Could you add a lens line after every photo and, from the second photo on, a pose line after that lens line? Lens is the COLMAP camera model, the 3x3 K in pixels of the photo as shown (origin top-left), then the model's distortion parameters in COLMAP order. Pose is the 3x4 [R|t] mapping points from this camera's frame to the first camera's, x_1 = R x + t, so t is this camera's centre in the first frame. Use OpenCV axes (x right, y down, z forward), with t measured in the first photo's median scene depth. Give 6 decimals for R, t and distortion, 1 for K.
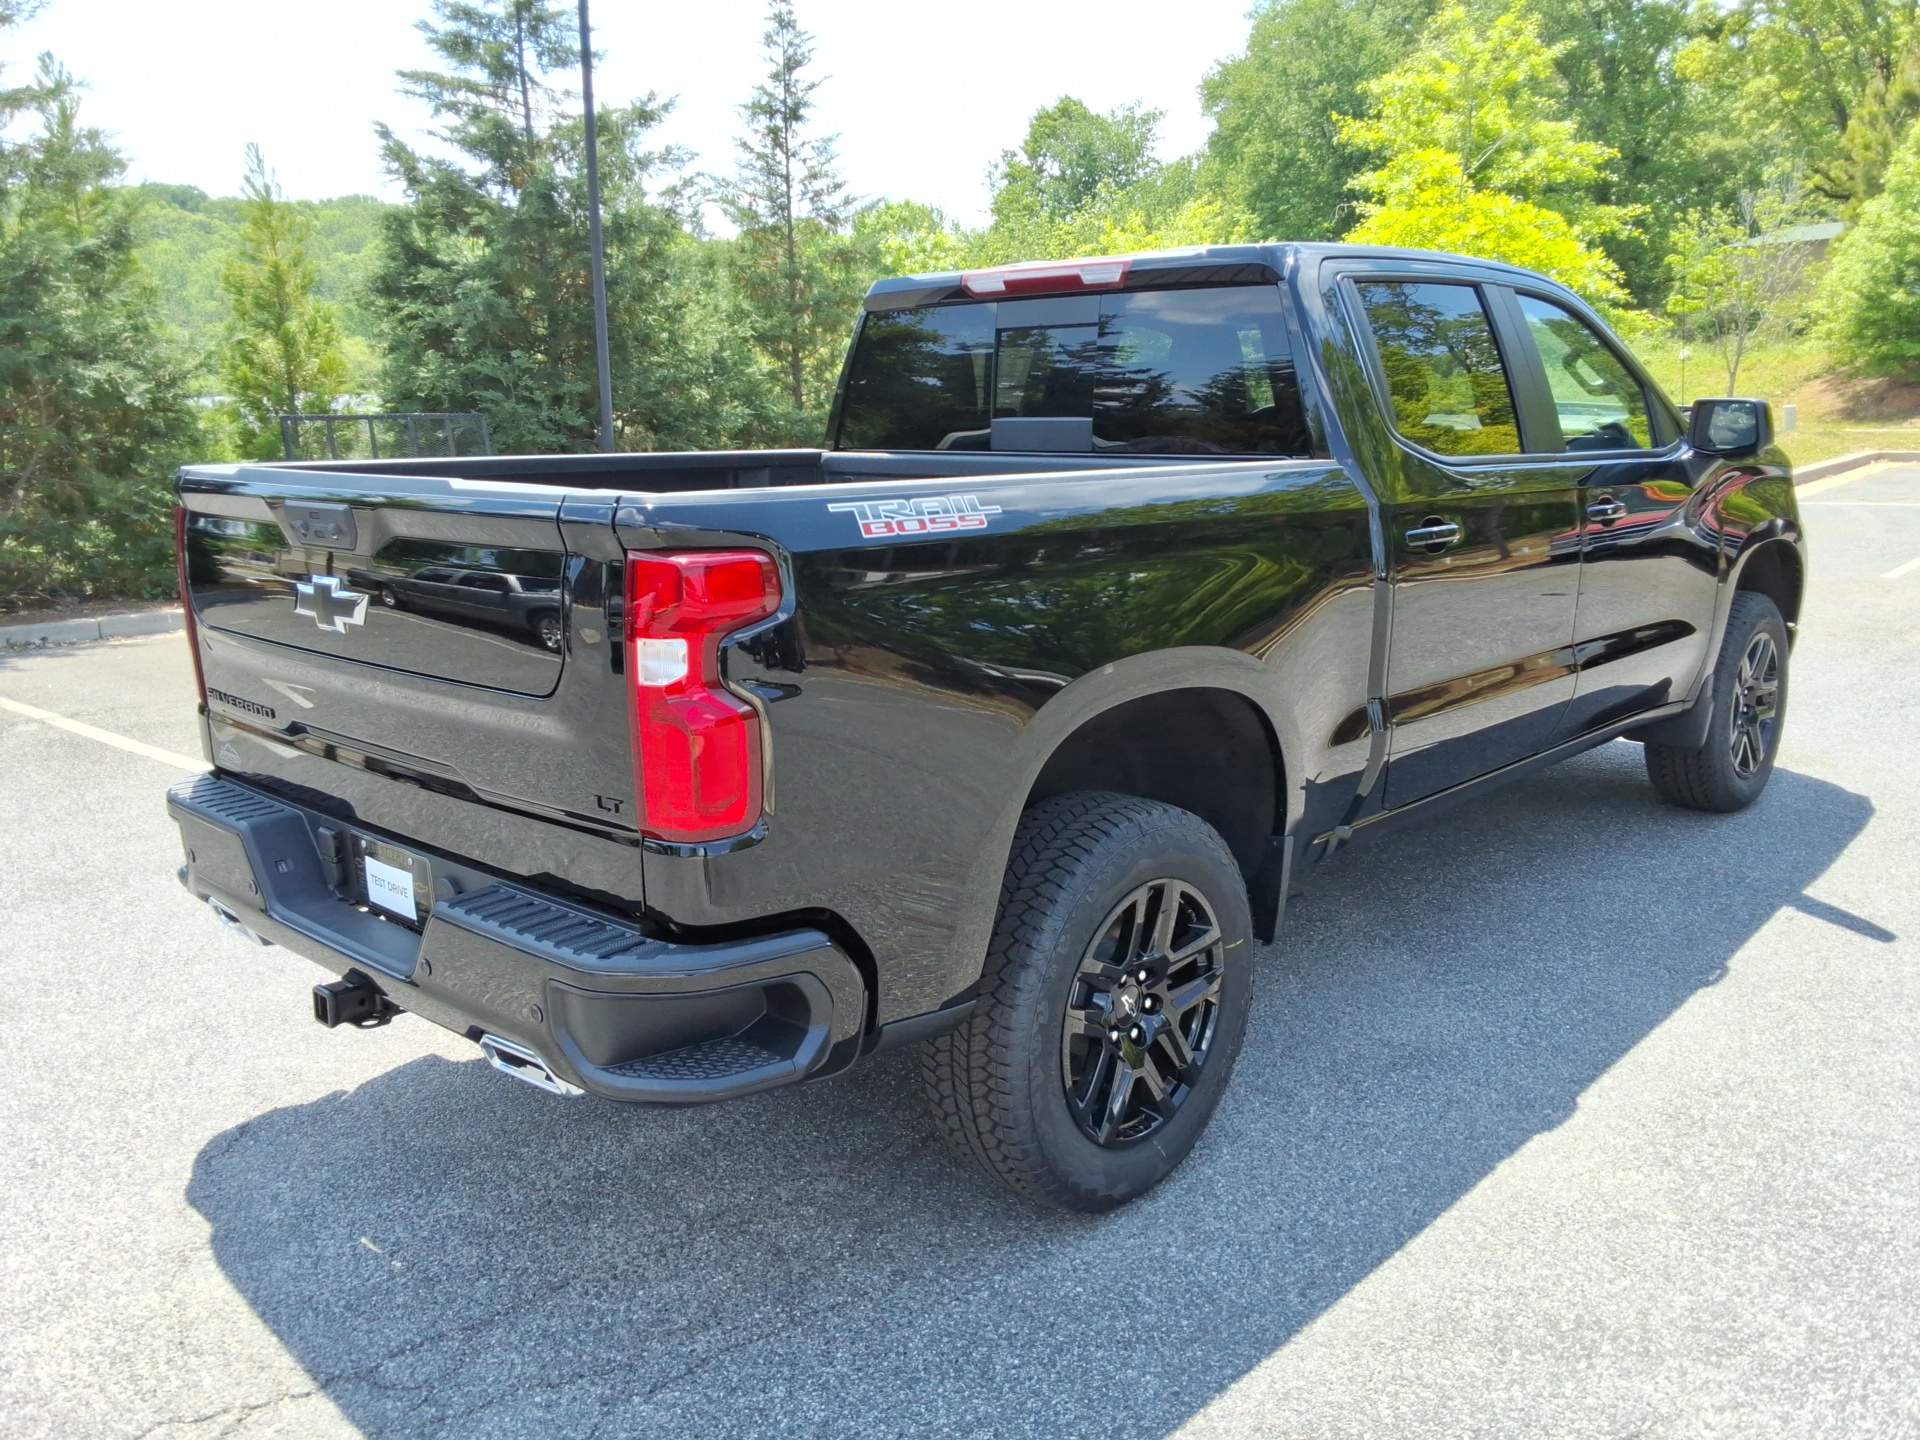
lens RADIAL K [[1539.1, 0, 960.0], [0, 1539.1, 720.0], [0, 0, 1]] dist [0.113929, -0.168931]
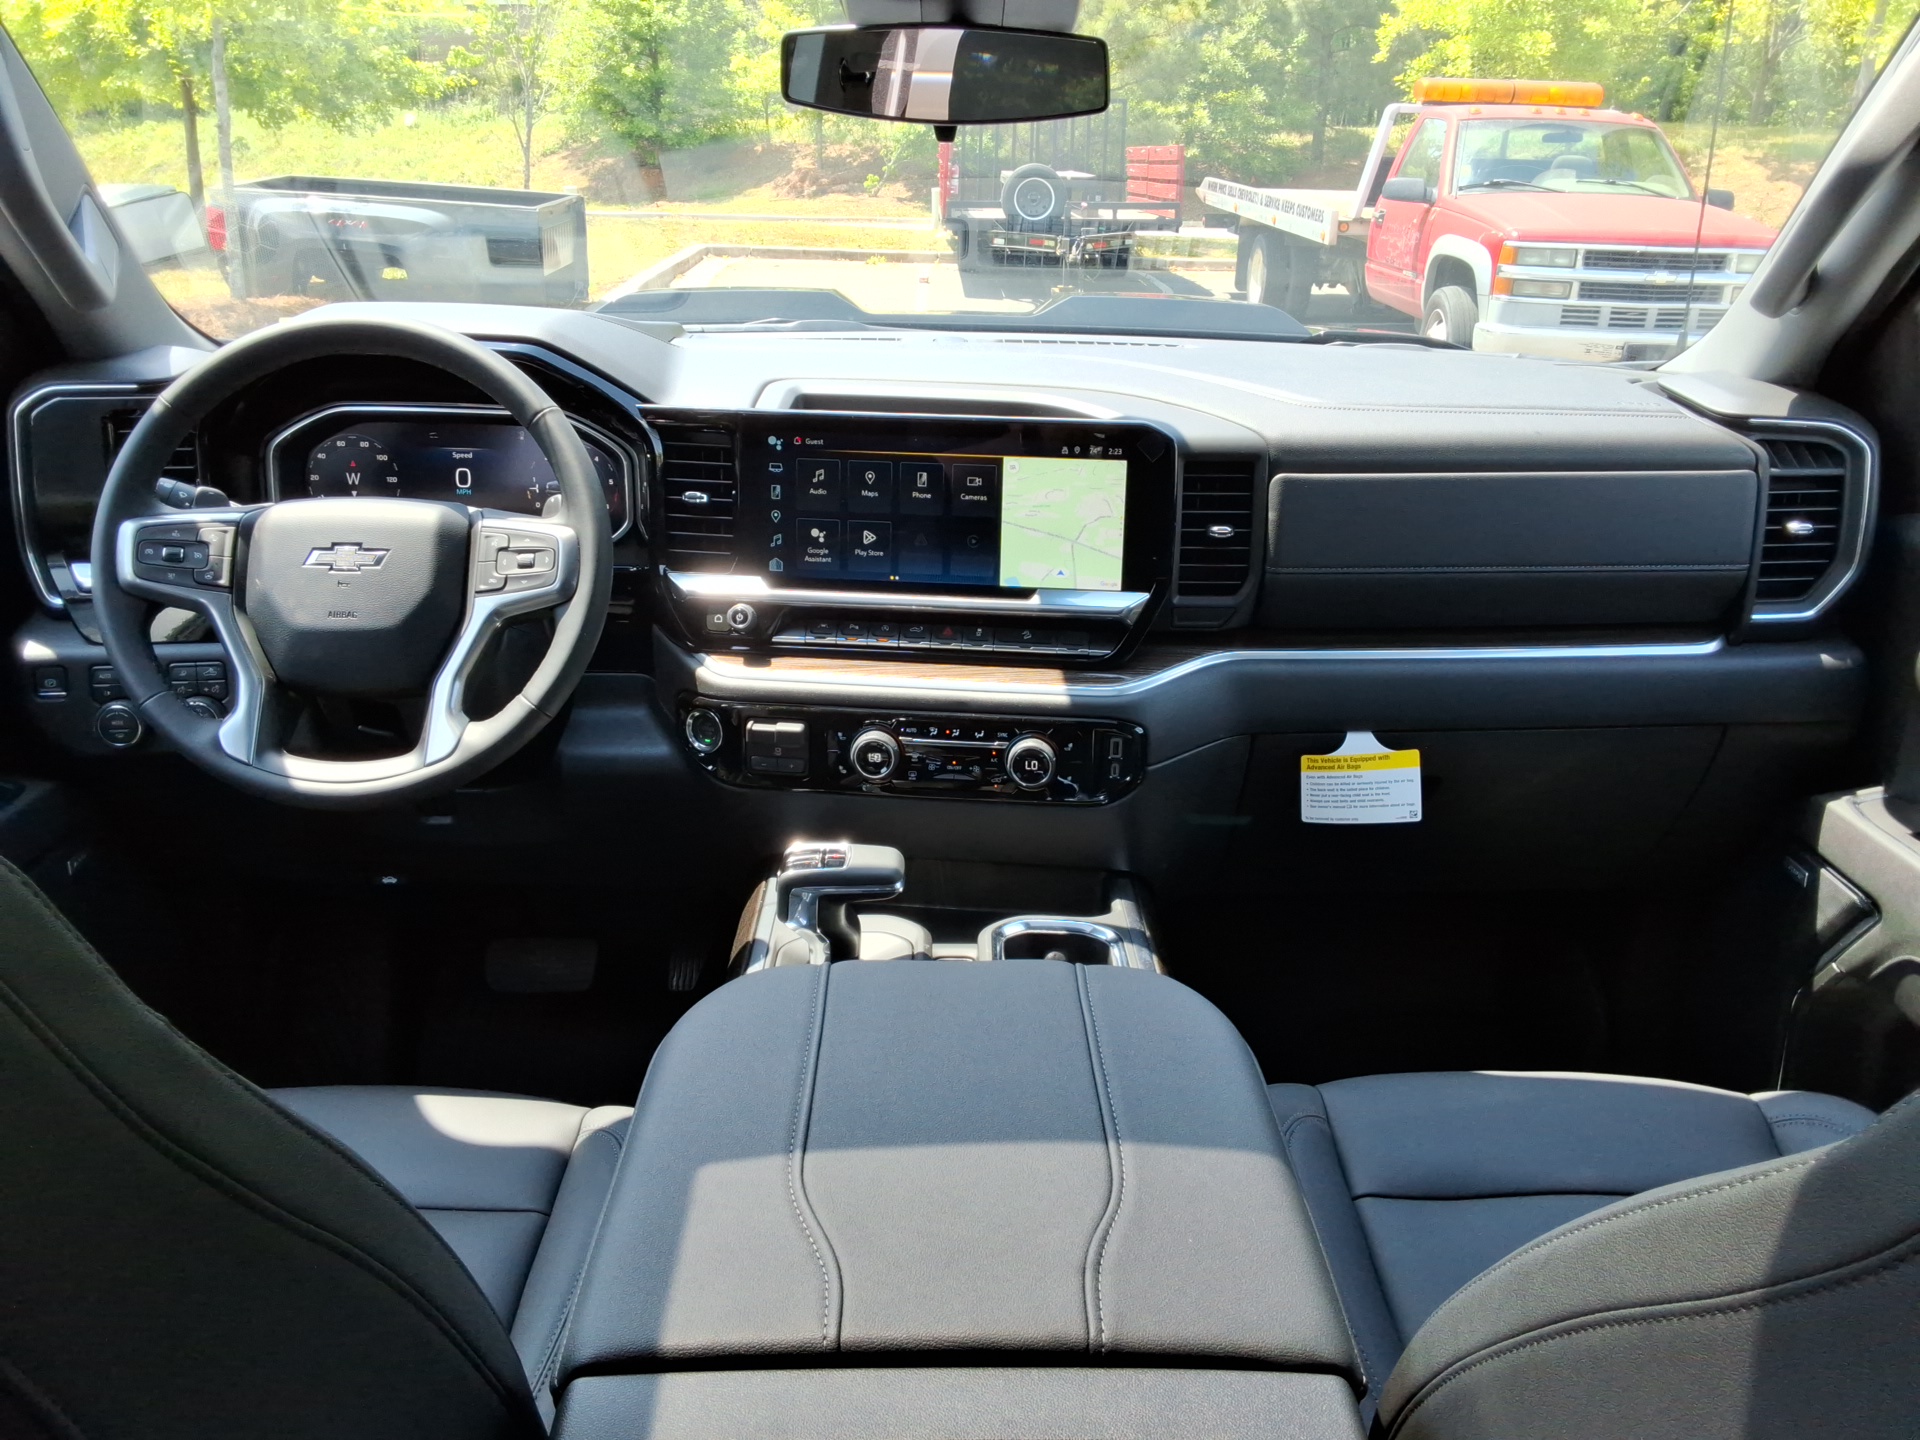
lens RADIAL K [[1549.5, 0, 973.9], [0, 1549.5, 713.2], [0, 0, 1]] dist [0.116963, -0.227739]
pose [[0.716567, -0.200277, 0.668148, 0.166142], [0.109097, 0.978283, 0.176236, -0.259383], [-0.688934, -0.053392, 0.722855, 1.155035]]
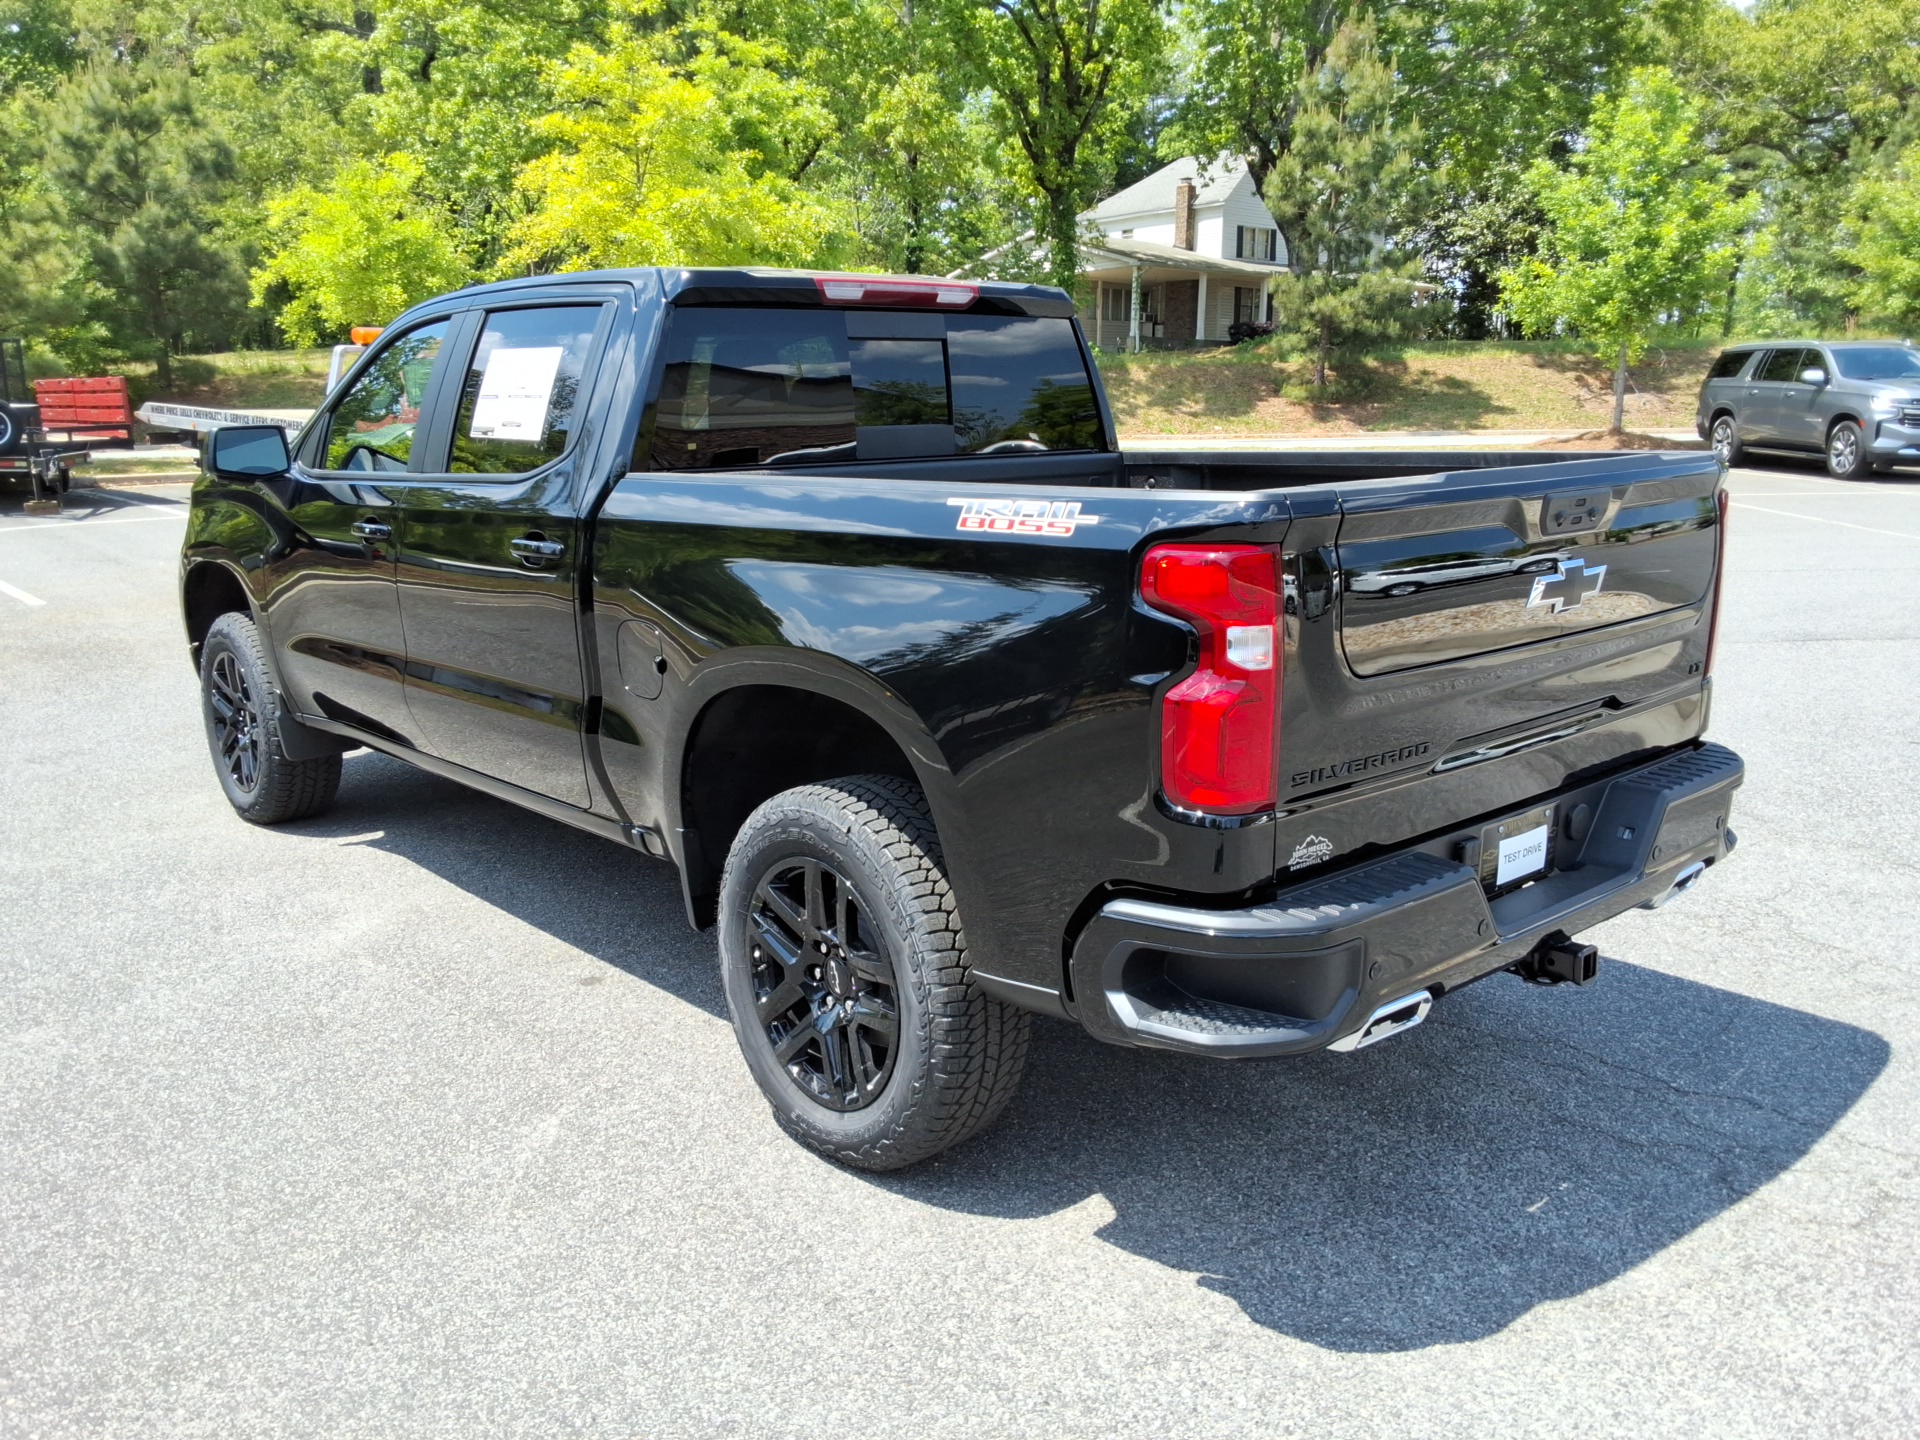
lens RADIAL K [[1557.6, 0, 973.8], [0, 1557.6, 706.8], [0, 0, 1]] dist [0.096433, -0.157243]
pose [[0.090922, -0.184214, 0.978672, -1.046503], [0.216866, 0.962820, 0.161082, -0.177591], [-0.971958, 0.197595, 0.127491, 0.885416]]
